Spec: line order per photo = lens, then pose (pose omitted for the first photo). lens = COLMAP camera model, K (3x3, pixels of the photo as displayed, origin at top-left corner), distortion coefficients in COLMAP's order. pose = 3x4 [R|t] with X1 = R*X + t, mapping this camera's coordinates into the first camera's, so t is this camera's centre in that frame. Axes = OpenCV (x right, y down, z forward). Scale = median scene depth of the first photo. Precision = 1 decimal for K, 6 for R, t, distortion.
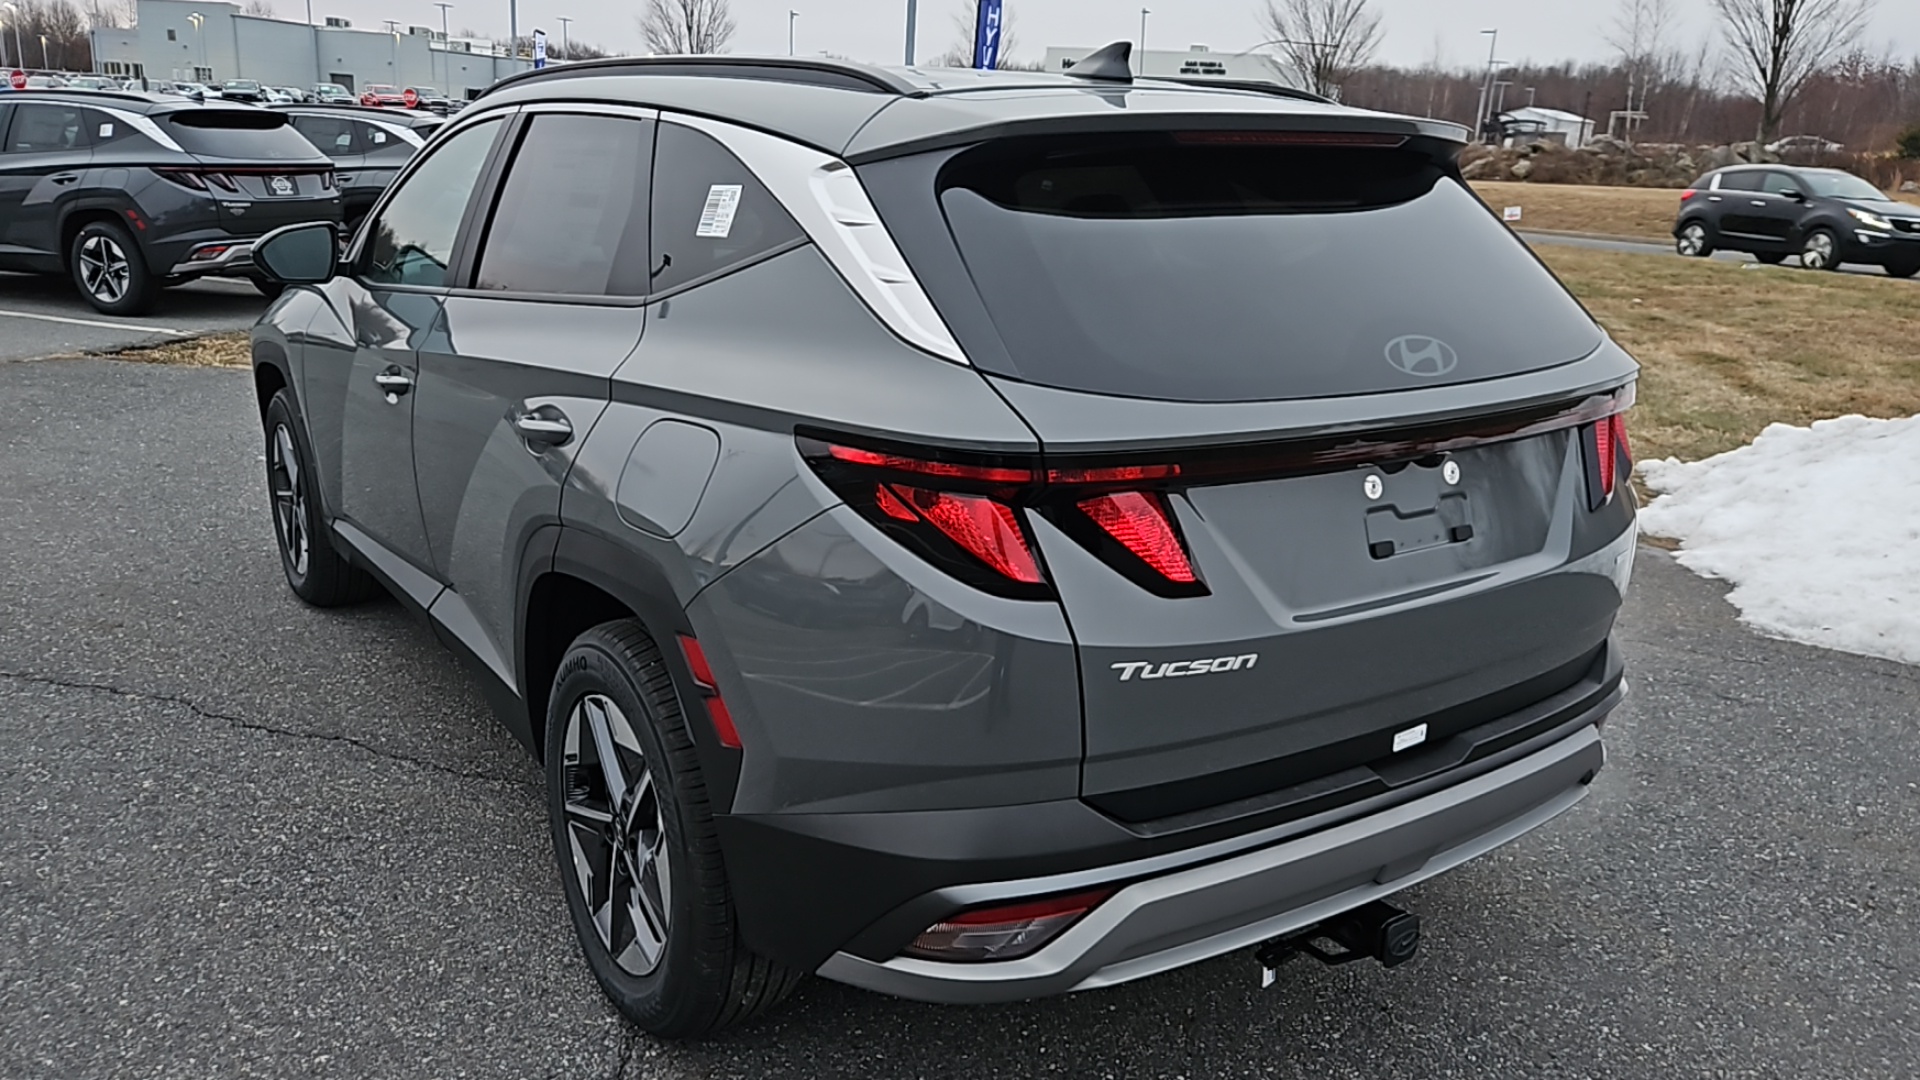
lens RADIAL K [[1432.3, 0, 961.3], [0, 1432.3, 550.6], [0, 0, 1]] dist [0.069801, -0.029654]
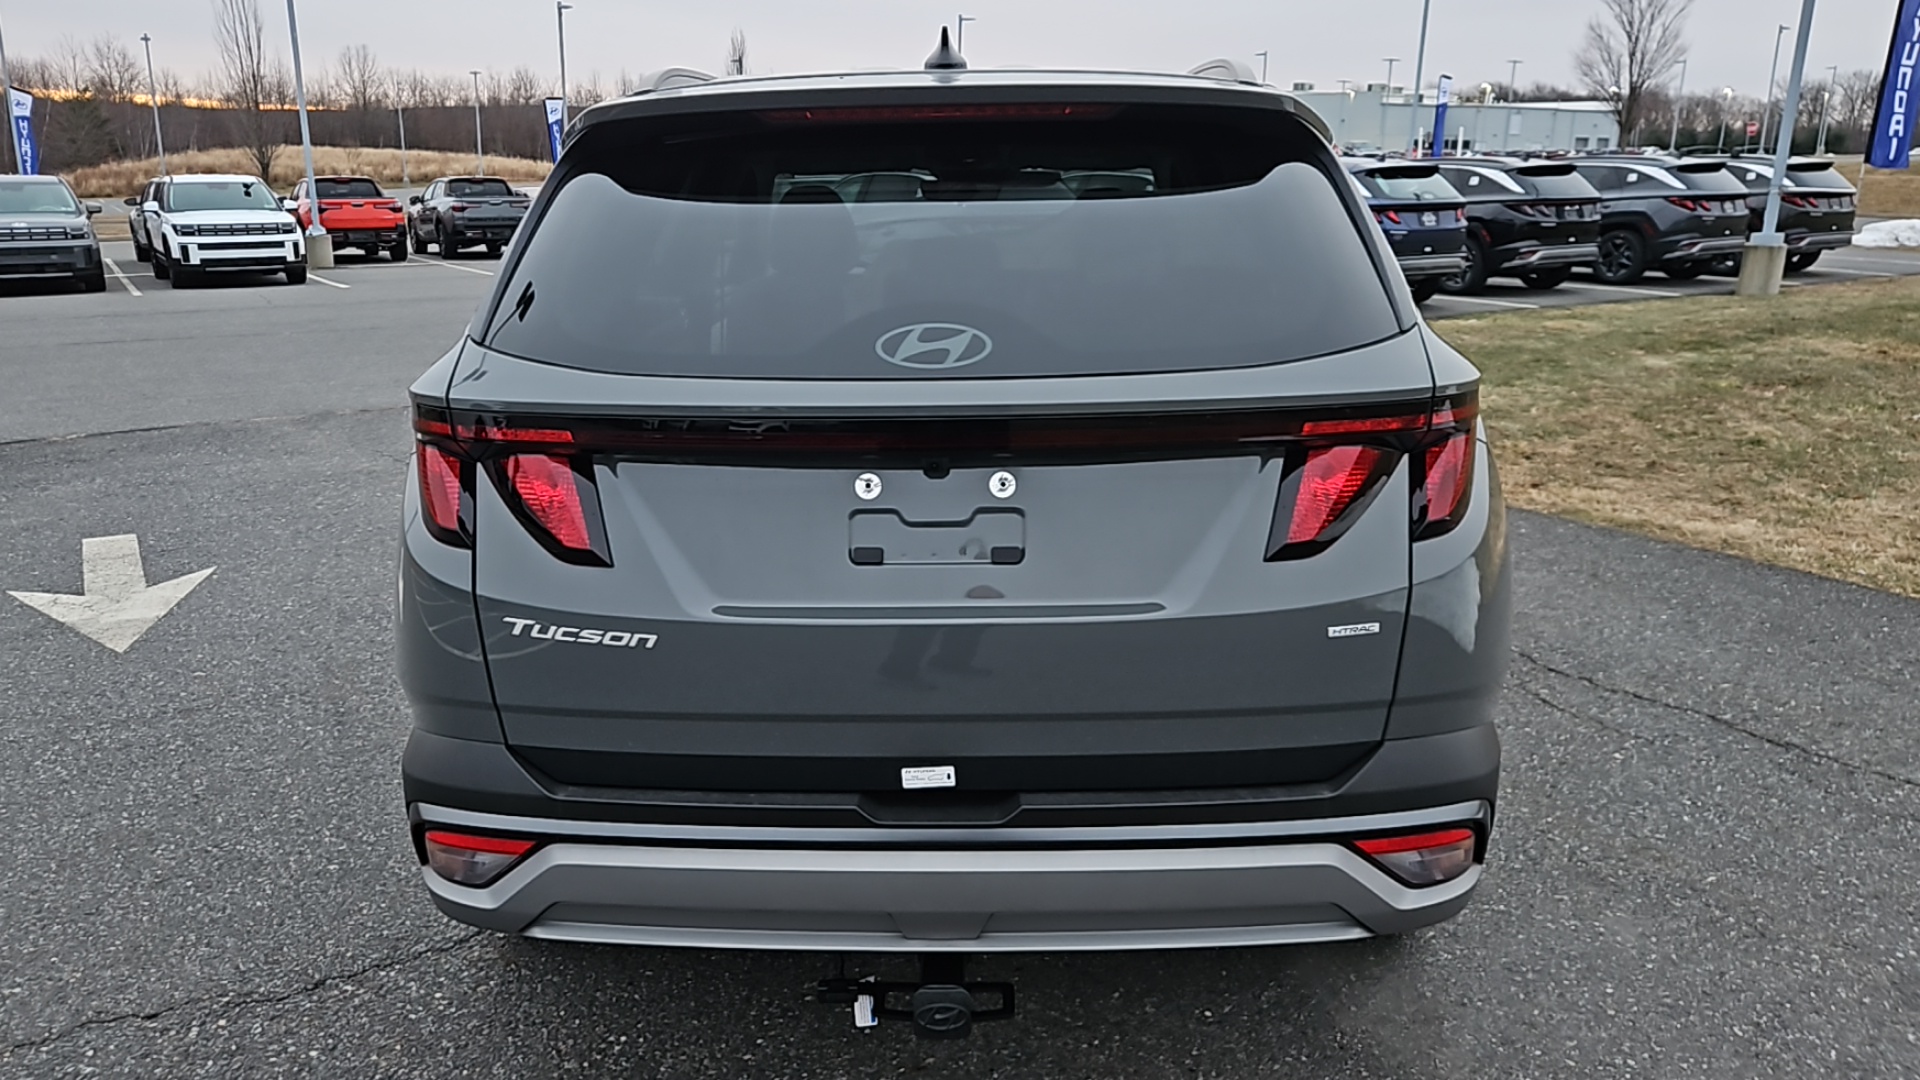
lens RADIAL K [[1432.3, 0, 959.5], [0, 1432.3, 528.3], [0, 0, 1]] dist [0.069801, -0.029654]
pose [[0.801130, 0.105167, -0.589179, 0.938544], [-0.132445, 0.991185, -0.003166, -0.024317], [0.583652, 0.080570, 0.807997, 0.325936]]
